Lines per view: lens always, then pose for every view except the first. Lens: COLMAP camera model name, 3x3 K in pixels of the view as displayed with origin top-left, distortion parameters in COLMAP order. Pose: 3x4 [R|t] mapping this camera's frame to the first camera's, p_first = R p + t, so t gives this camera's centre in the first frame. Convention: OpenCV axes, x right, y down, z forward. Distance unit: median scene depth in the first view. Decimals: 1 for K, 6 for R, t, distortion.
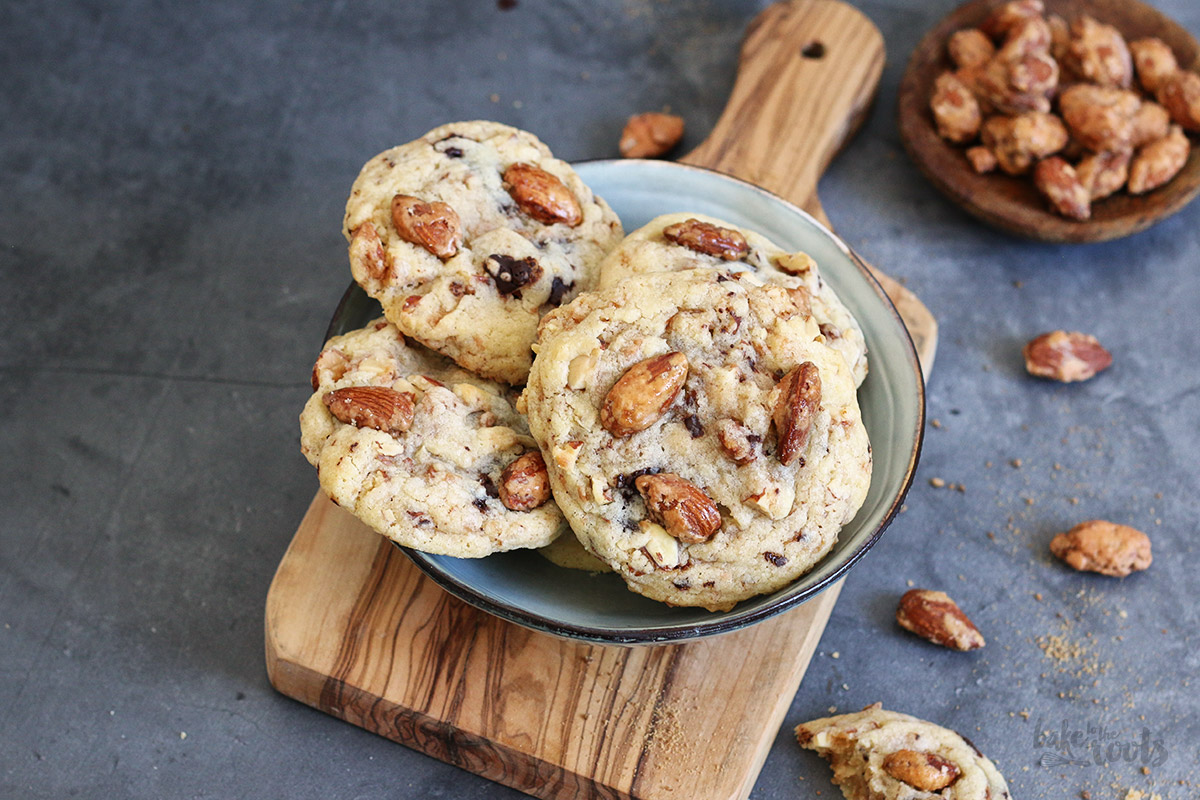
lens RADIAL K [[3121.2, 0, 600.0], [0, 3121.2, 400.0], [0, 0, 1]] dist [-0.107370, -0.200258]
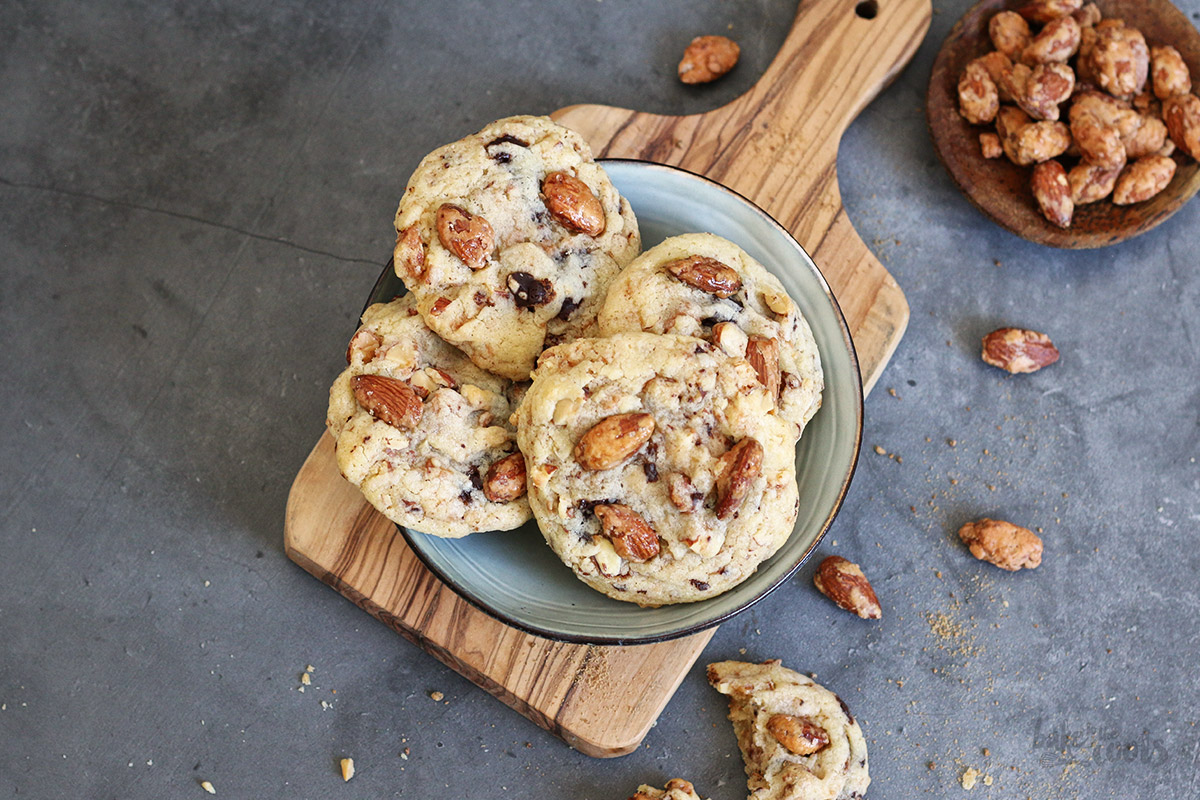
lens RADIAL K [[3069.8, 0, 670.7], [0, 3069.8, 352.4], [0, 0, 1]] dist [-0.075499, -0.547838]
pose [[0.982867, 0.184025, -0.010316, 0.039460], [-0.171333, 0.932850, 0.316917, -0.389607], [0.067944, -0.309720, 0.948397, -0.090552]]
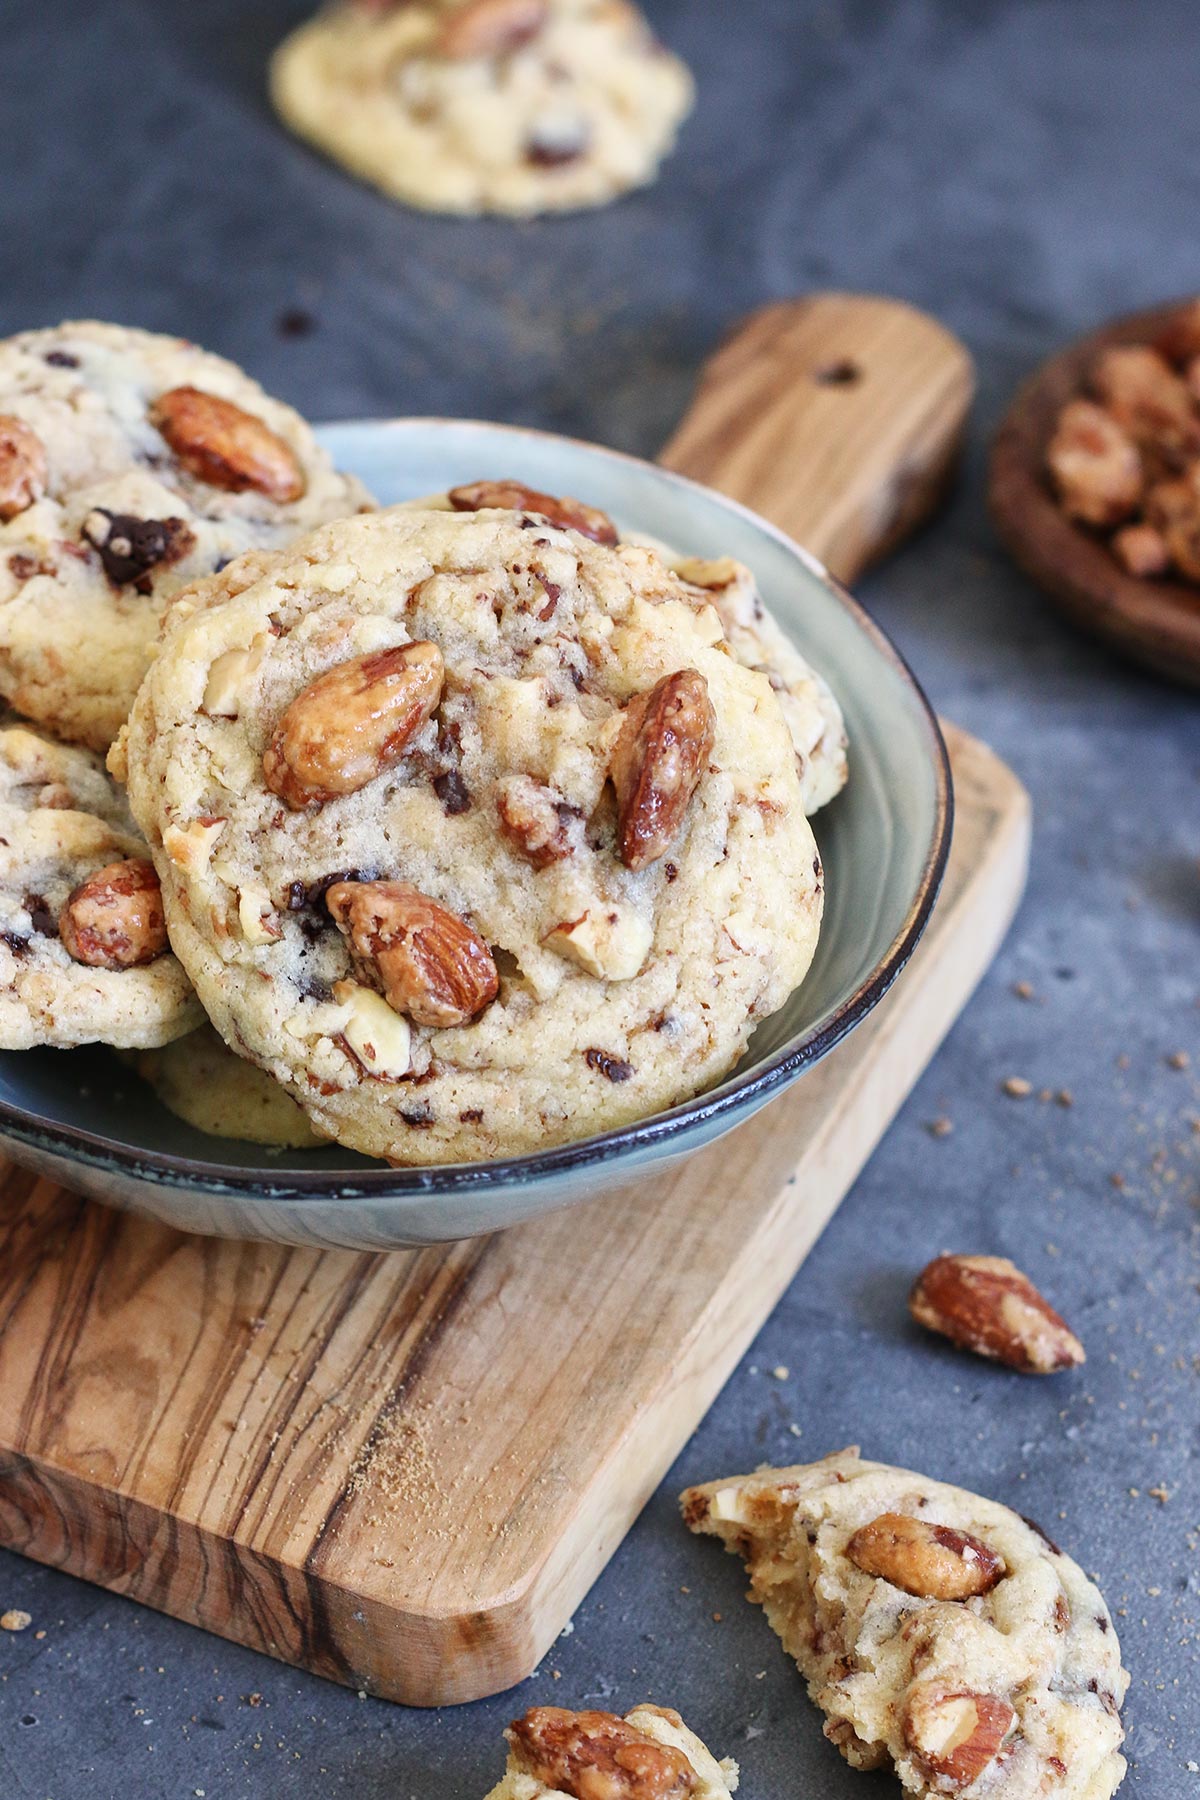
lens RADIAL K [[4681.9, 0, 656.1], [0, 4681.9, 905.9], [0, 0, 1]] dist [-0.107370, -0.200258]
pose [[0.998078, 0.023109, -0.057505, 0.100817], [-0.034618, 0.977514, -0.208007, 0.171044], [0.051405, 0.209598, 0.976435, 0.273325]]
